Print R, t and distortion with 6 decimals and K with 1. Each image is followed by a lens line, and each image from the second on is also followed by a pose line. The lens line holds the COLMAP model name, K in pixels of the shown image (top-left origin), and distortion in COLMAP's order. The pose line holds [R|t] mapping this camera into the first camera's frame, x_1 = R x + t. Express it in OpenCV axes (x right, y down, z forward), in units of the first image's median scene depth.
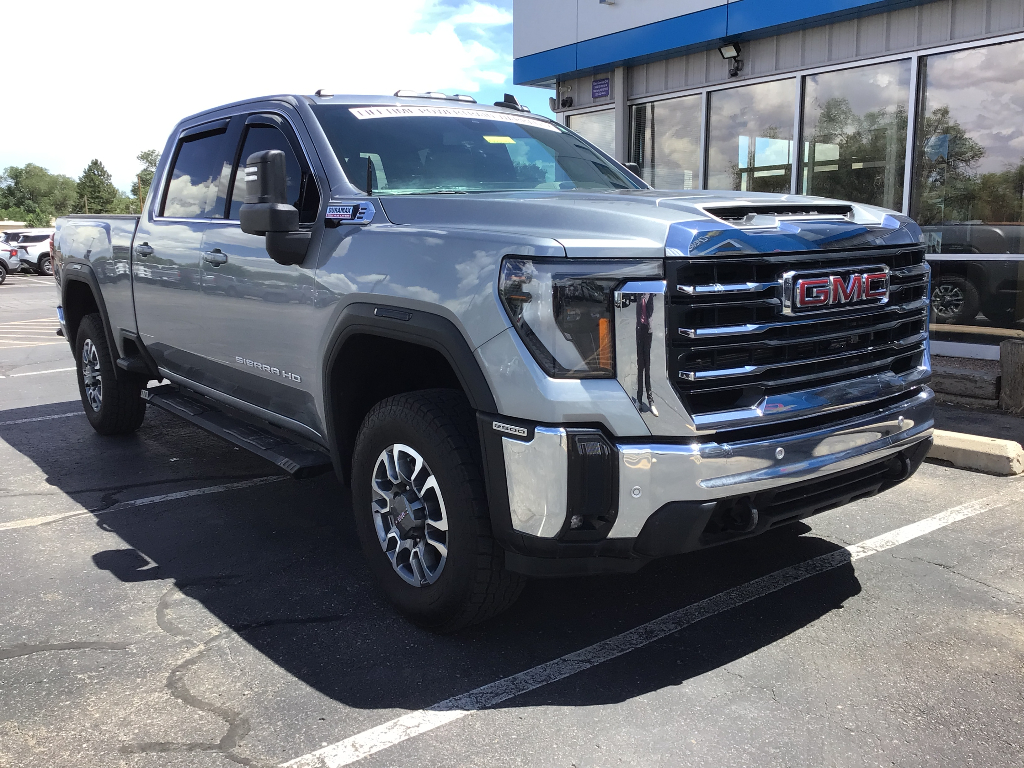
lens RADIAL K [[917.0, 0, 513.5], [0, 917.0, 383.4], [0, 0, 1]] dist [0.047639, -0.042822]
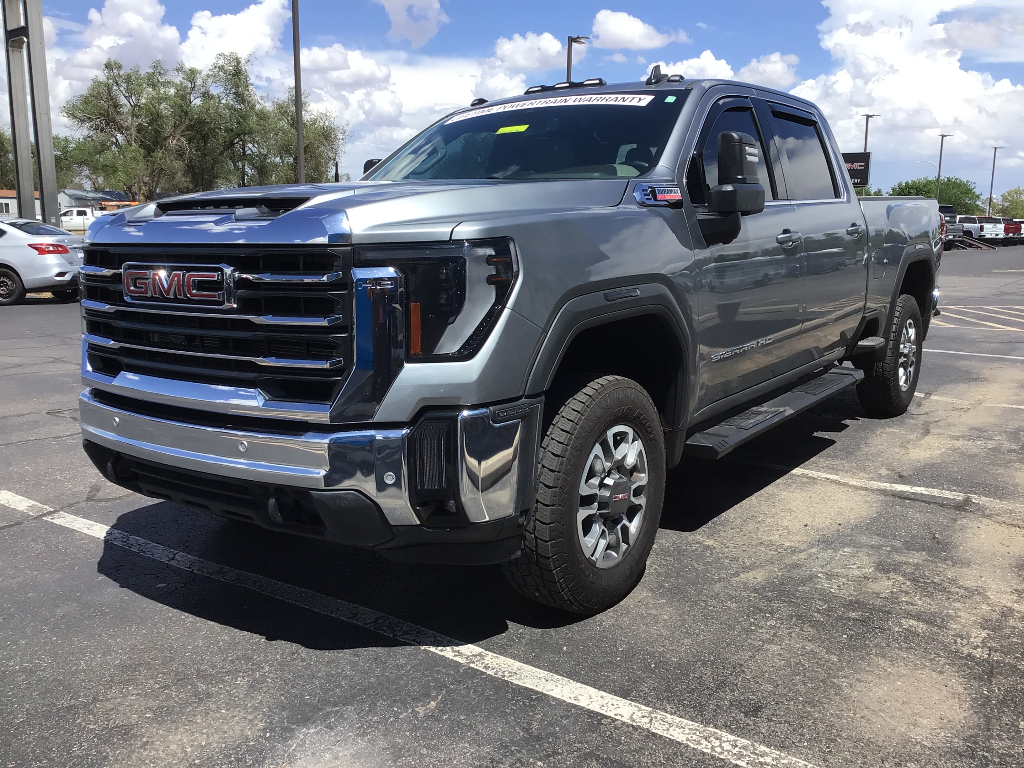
lens RADIAL K [[917.0, 0, 508.4], [0, 917.0, 383.6], [0, 0, 1]] dist [0.047639, -0.042822]
pose [[0.281422, 0.181682, -0.942228, 1.299219], [-0.150794, 0.978086, 0.143558, -0.179861], [0.947662, 0.101682, 0.302651, 0.975173]]
